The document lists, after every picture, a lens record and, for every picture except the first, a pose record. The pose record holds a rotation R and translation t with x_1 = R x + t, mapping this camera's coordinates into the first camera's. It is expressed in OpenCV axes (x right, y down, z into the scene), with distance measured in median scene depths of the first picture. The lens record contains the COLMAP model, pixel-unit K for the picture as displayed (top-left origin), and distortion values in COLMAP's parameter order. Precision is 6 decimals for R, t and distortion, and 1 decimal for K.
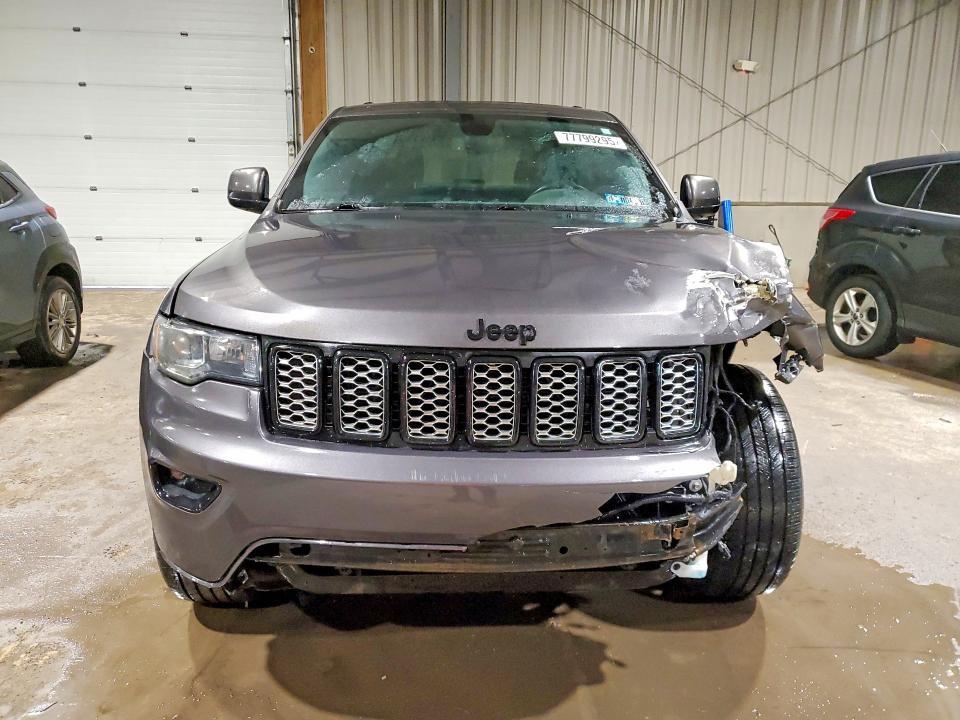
lens RADIAL K [[711.0, 0, 481.4], [0, 711.0, 358.5], [0, 0, 1]] dist [0.006107, -0.003271]
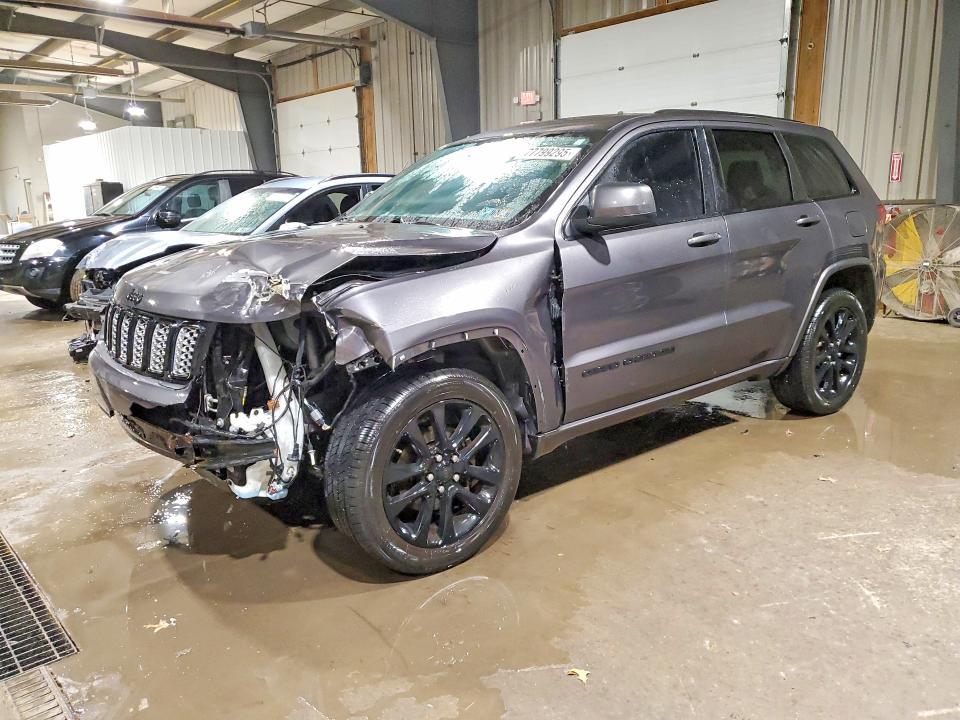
lens RADIAL K [[711.0, 0, 482.6], [0, 711.0, 359.3], [0, 0, 1]] dist [0.006107, -0.003271]
pose [[0.634867, 0.143623, -0.759155, 1.307766], [-0.145936, 0.987175, 0.064719, -0.085989], [0.758714, 0.069700, 0.647685, 0.373529]]
